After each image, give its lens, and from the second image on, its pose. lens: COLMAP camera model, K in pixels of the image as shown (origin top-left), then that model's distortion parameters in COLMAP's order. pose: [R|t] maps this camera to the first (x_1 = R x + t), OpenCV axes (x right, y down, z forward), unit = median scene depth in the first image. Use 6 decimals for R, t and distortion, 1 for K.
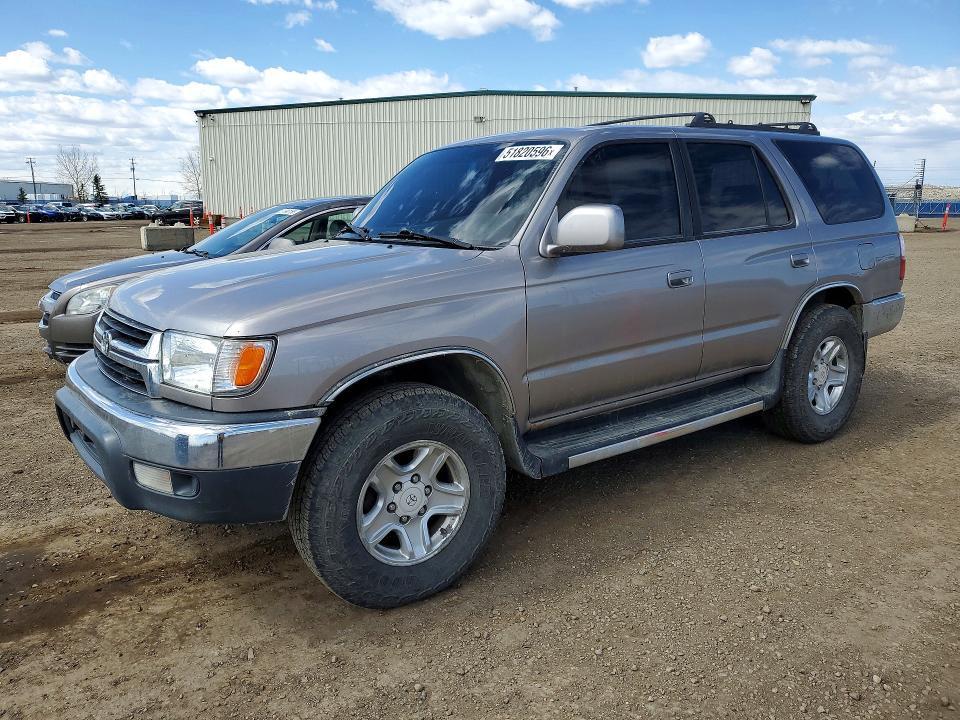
lens RADIAL K [[761.1, 0, 445.0], [0, 761.1, 364.2], [0, 0, 1]] dist [0.017231, -0.003514]
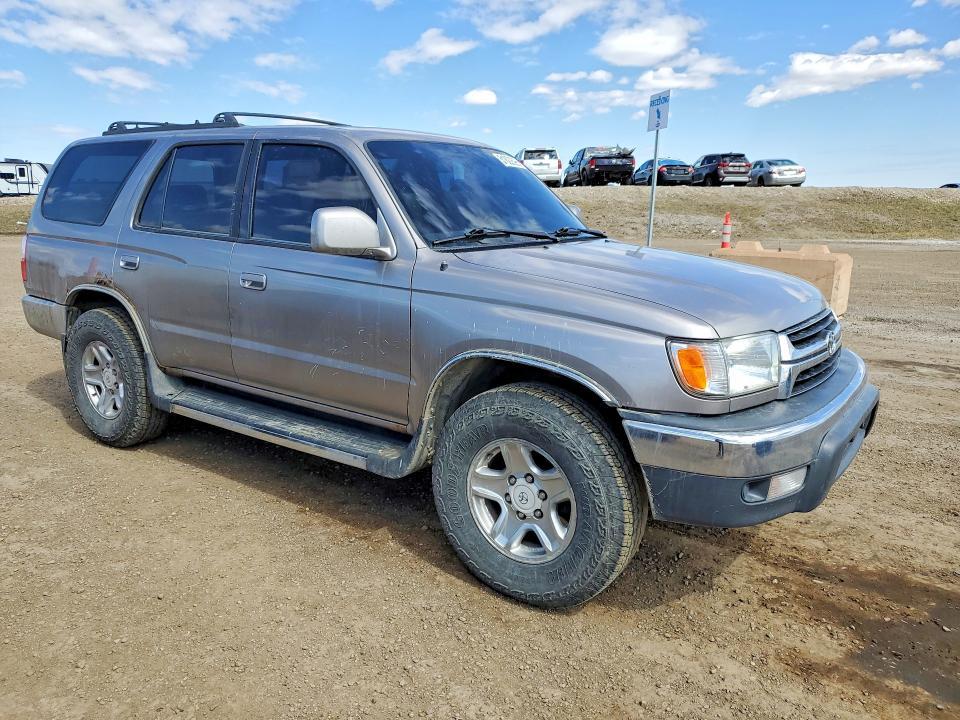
lens RADIAL K [[733.4, 0, 483.2], [0, 733.4, 359.6], [0, 0, 1]] dist [0.006732, -0.002658]
pose [[-0.318973, -0.195027, 0.927481, -0.650038], [0.189086, 0.945831, 0.263915, -0.190349], [-0.928710, 0.259555, -0.264817, 0.914218]]
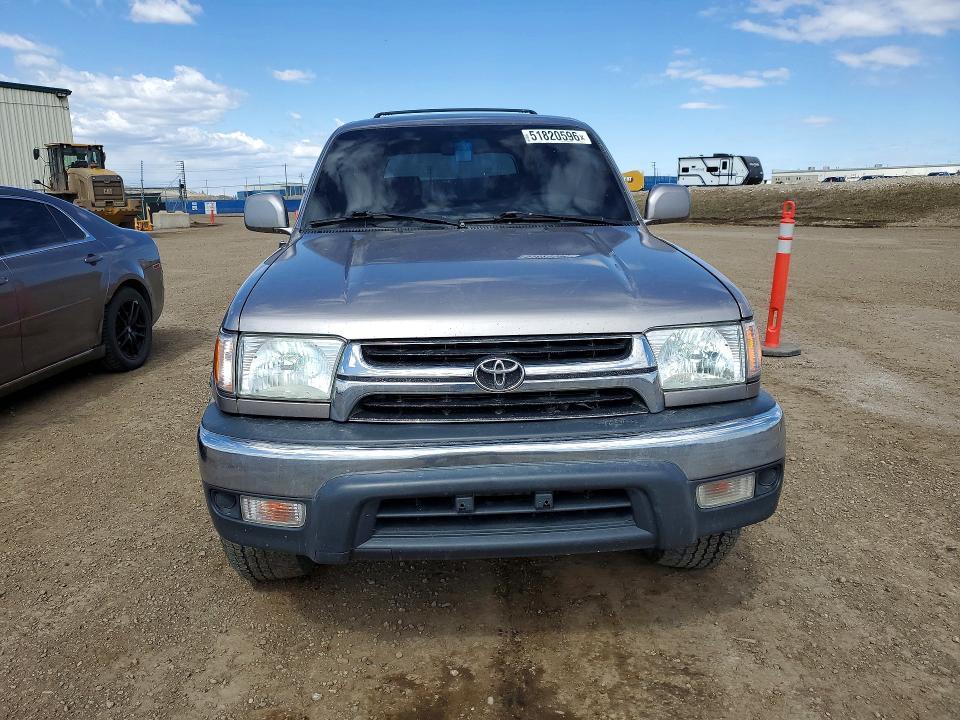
lens RADIAL K [[761.1, 0, 481.8], [0, 761.1, 364.2], [0, 0, 1]] dist [0.017231, -0.003514]
pose [[0.544633, -0.184994, 0.818018, -0.557049], [0.185622, 0.977769, 0.097535, -0.057770], [-0.817875, 0.098721, 0.566863, 0.329933]]
